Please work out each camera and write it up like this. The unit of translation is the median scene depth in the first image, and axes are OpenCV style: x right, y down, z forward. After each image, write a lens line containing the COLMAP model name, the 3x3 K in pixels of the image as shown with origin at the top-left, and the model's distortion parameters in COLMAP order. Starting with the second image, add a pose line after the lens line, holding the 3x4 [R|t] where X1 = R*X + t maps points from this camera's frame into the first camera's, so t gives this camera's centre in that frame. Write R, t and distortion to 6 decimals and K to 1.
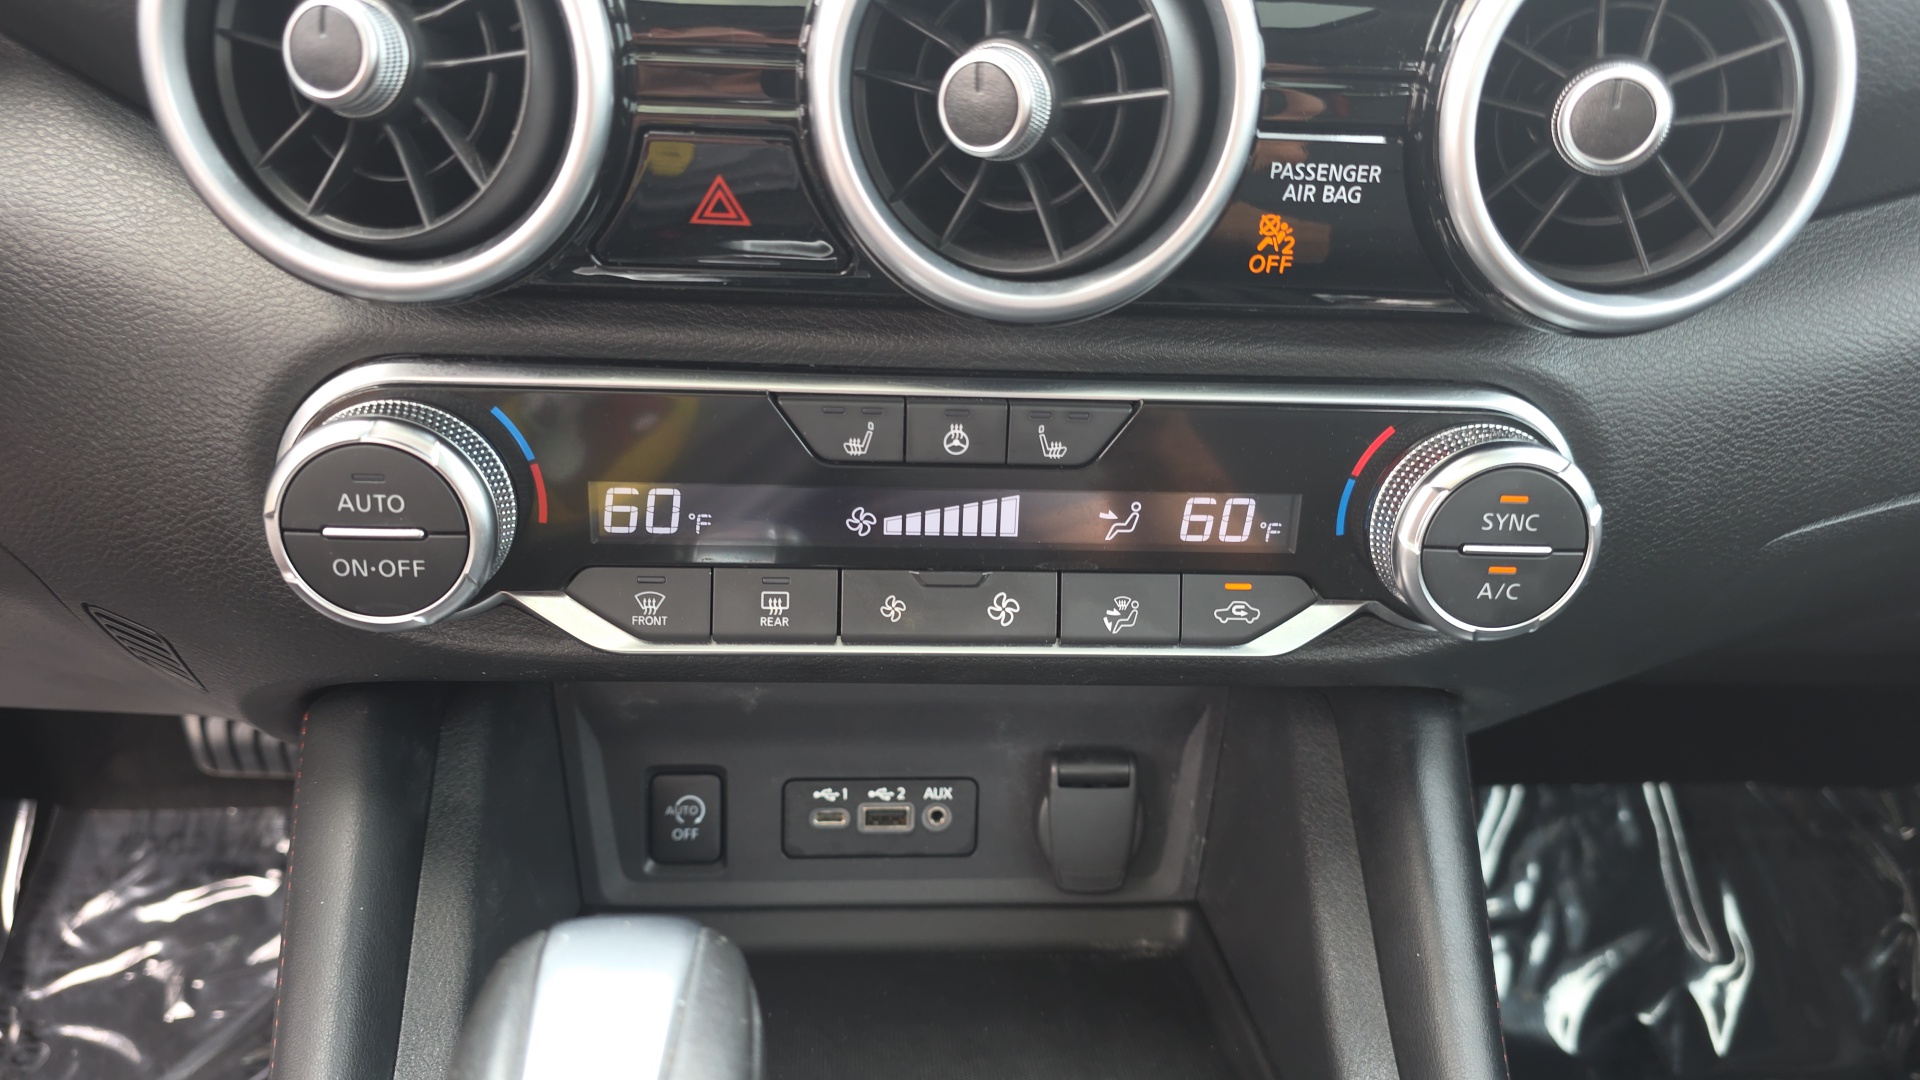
lens RADIAL K [[1327.7, 0, 960.0], [0, 1327.7, 562.9], [0, 0, 1]] dist [0.083194, -0.189432]
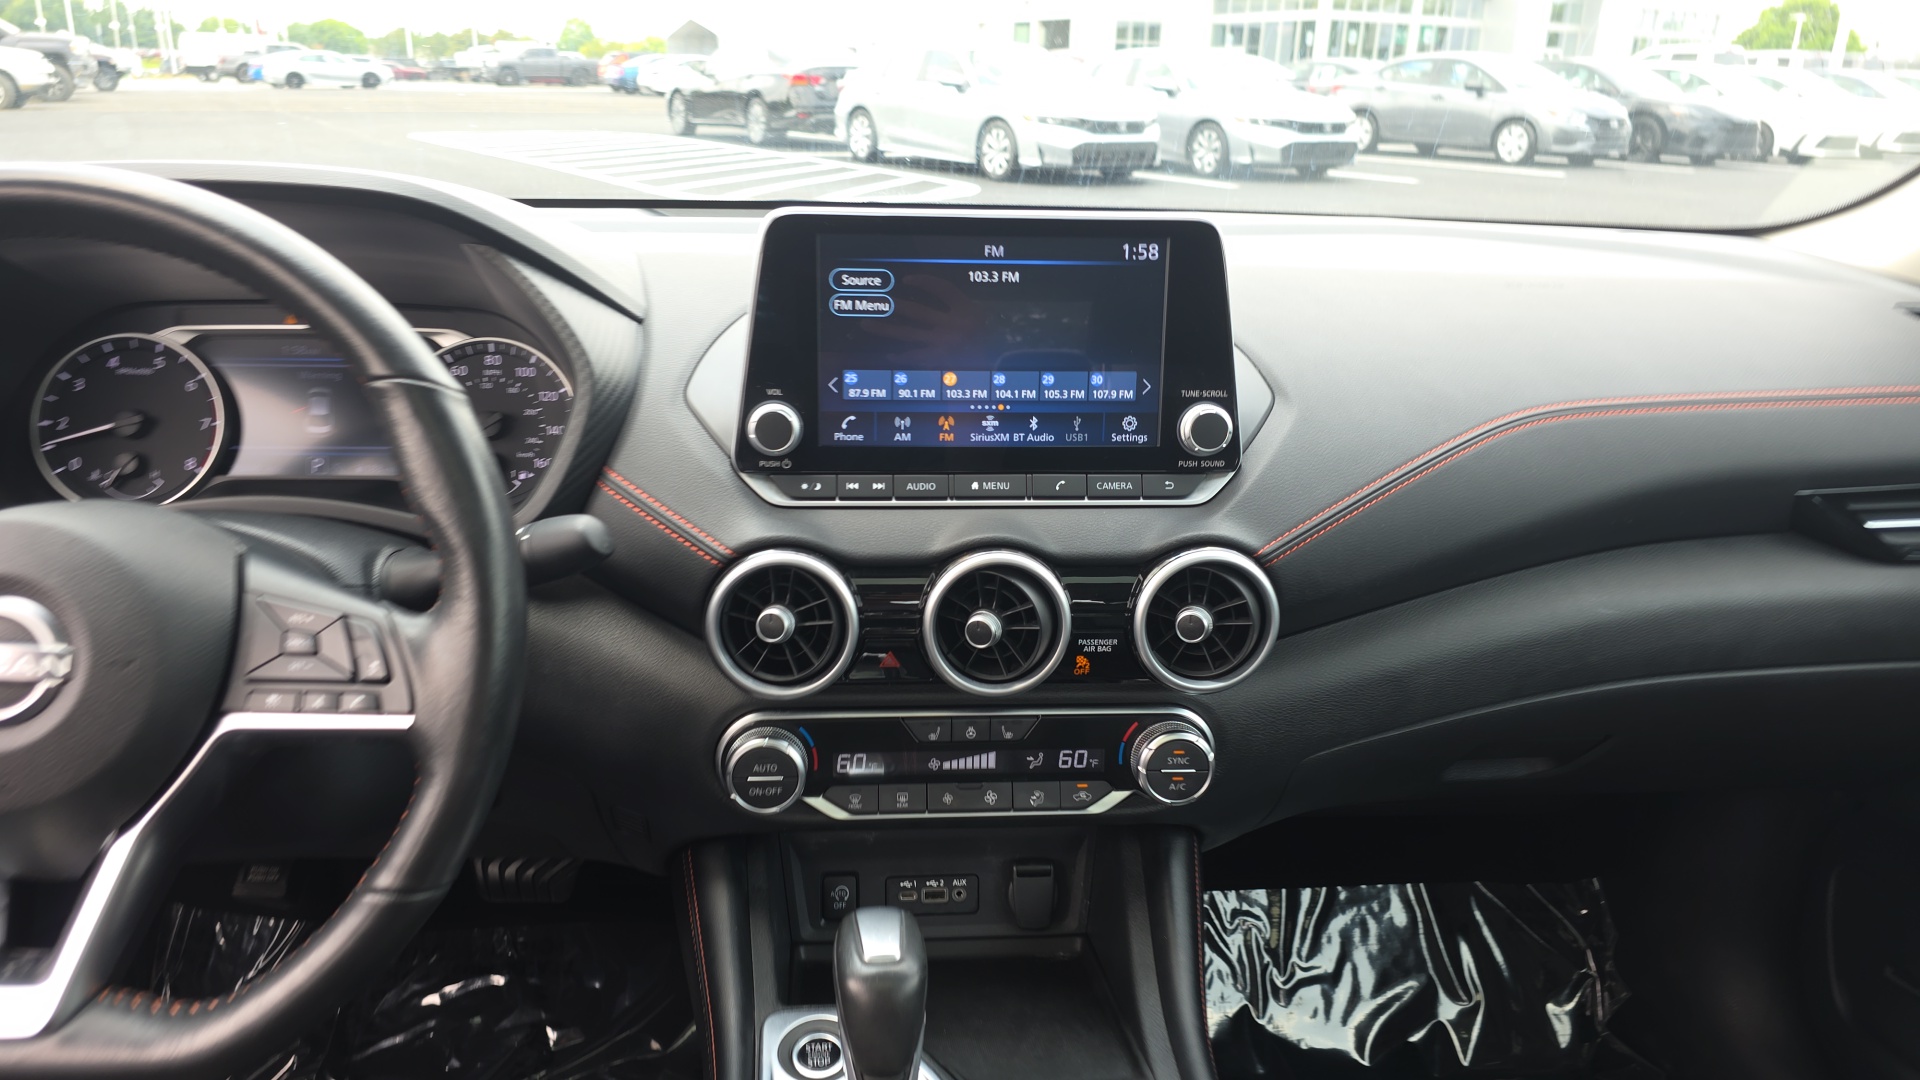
lens RADIAL K [[1302.3, 0, 933.5], [0, 1302.3, 543.7], [0, 0, 1]] dist [0.080068, -0.090725]
pose [[0.999610, -0.026832, 0.007736, -0.084265], [0.027577, 0.992123, -0.122191, -0.146526], [-0.004397, 0.122356, 0.992476, -1.566148]]
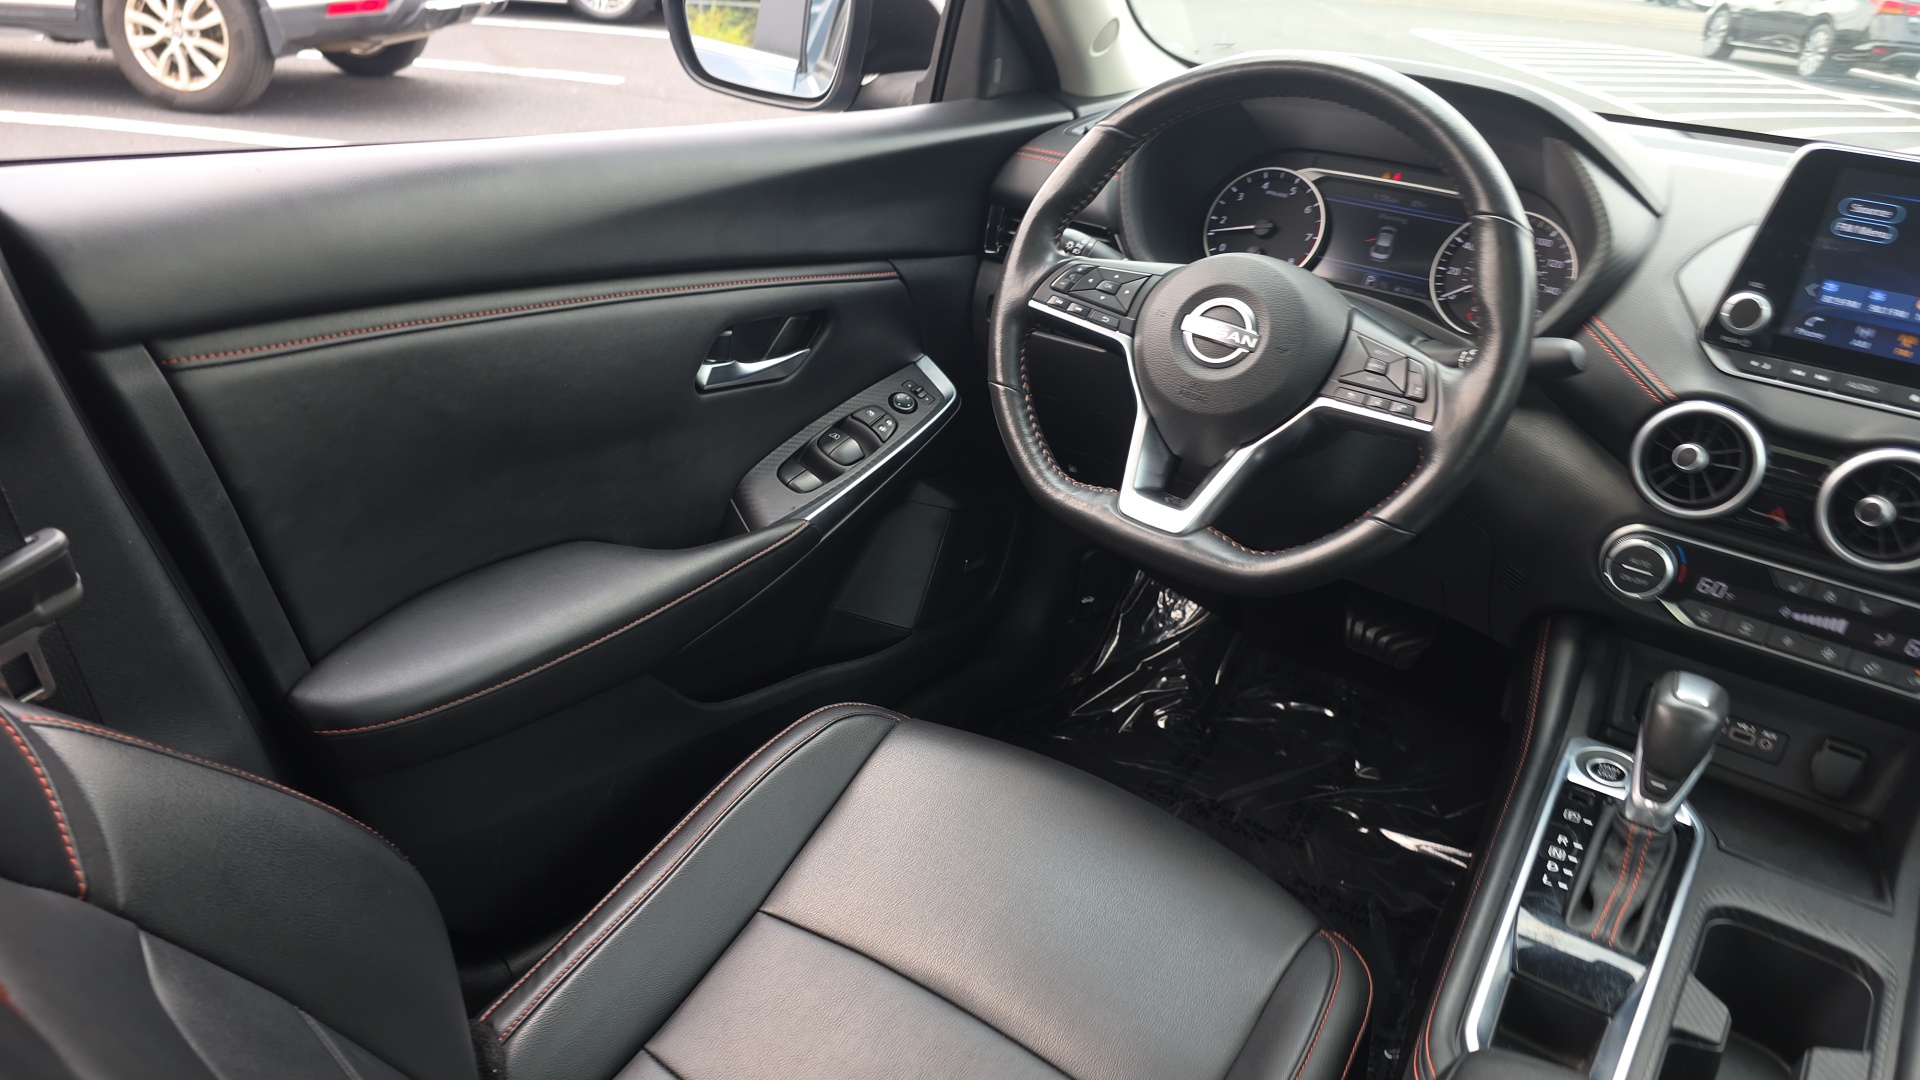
lens RADIAL K [[1316.0, 0, 930.1], [0, 1316.0, 552.9], [0, 0, 1]] dist [0.066750, -0.063513]
pose [[0.783787, 0.294527, -0.546747, 0.029120], [-0.325443, 0.944614, 0.042317, 0.365351], [0.528928, 0.144767, 0.836228, -2.771875]]
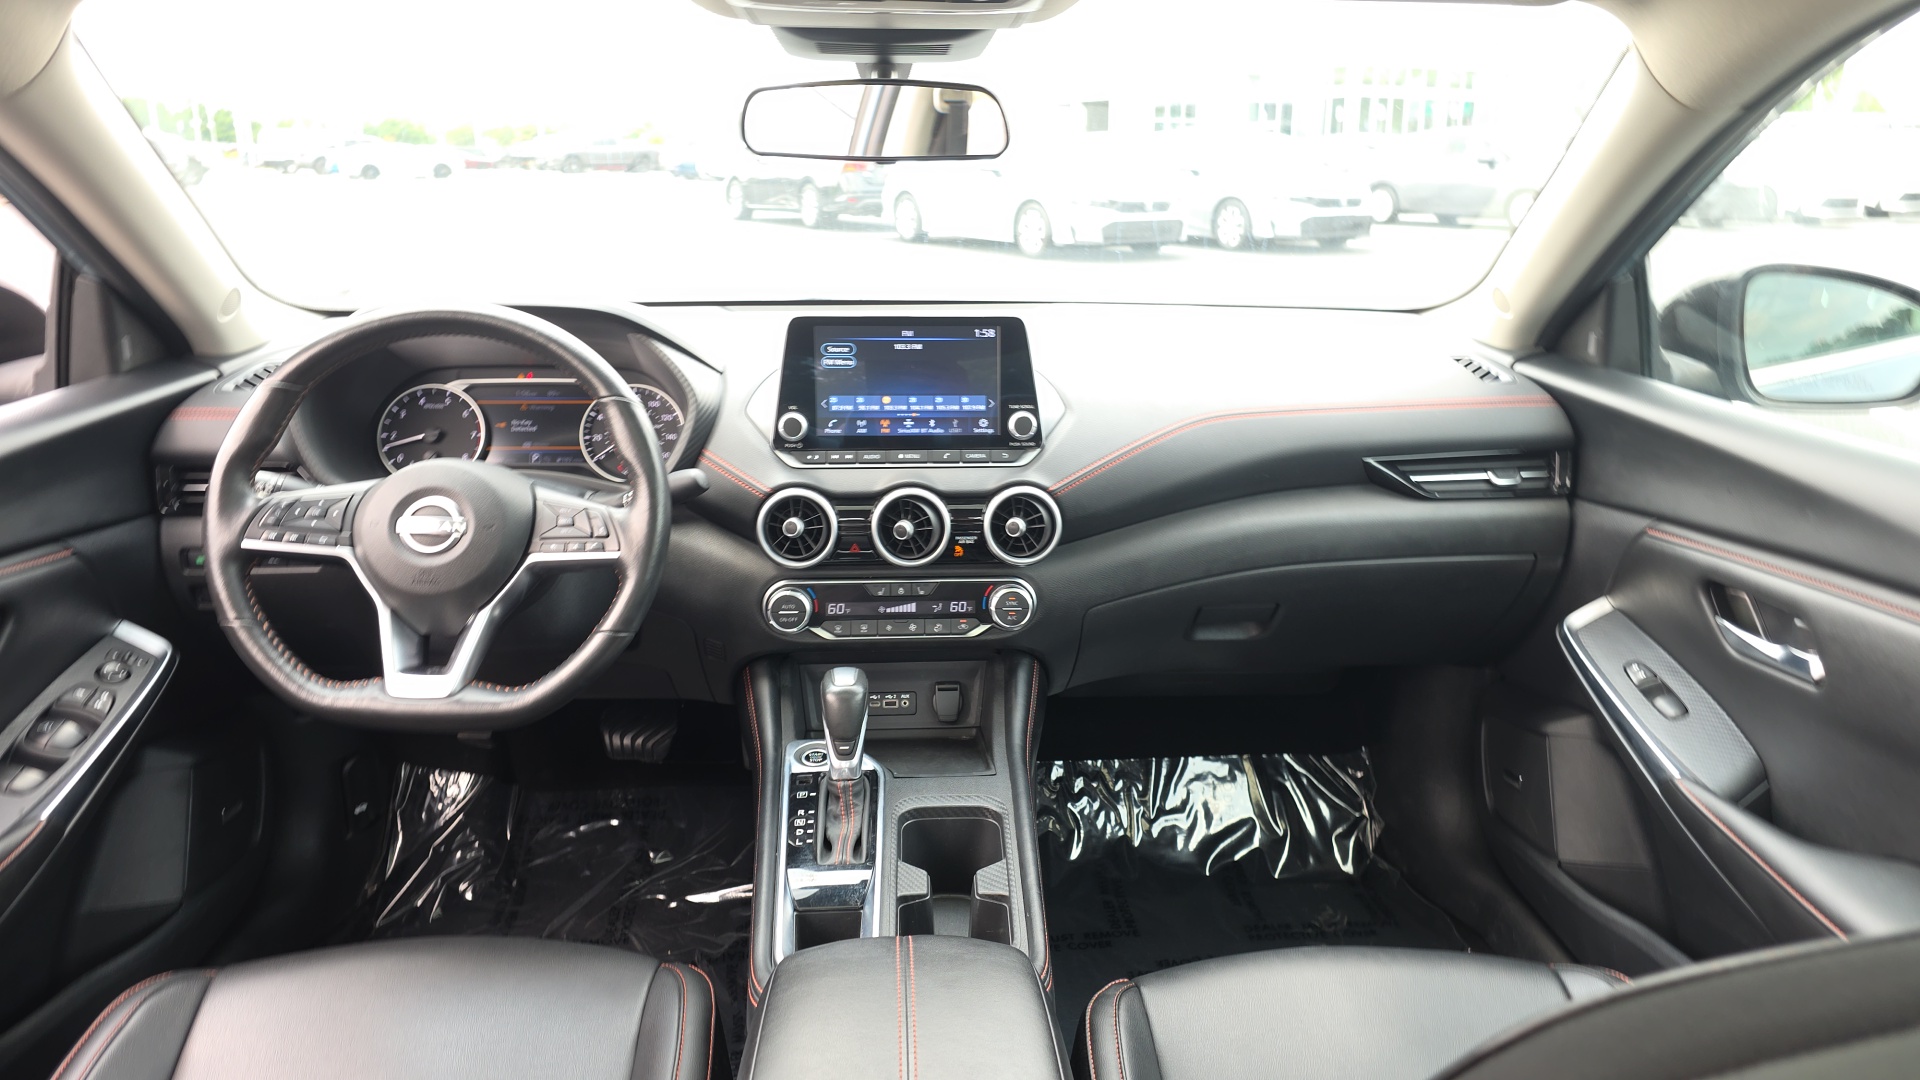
lens RADIAL K [[1318.0, 0, 967.5], [0, 1318.0, 492.4], [0, 0, 1]] dist [0.118017, -0.185060]
pose [[0.999262, -0.037915, -0.006177, 0.274575], [0.035729, 0.976367, -0.213147, 0.568520], [0.014113, 0.212769, 0.977001, -3.649306]]
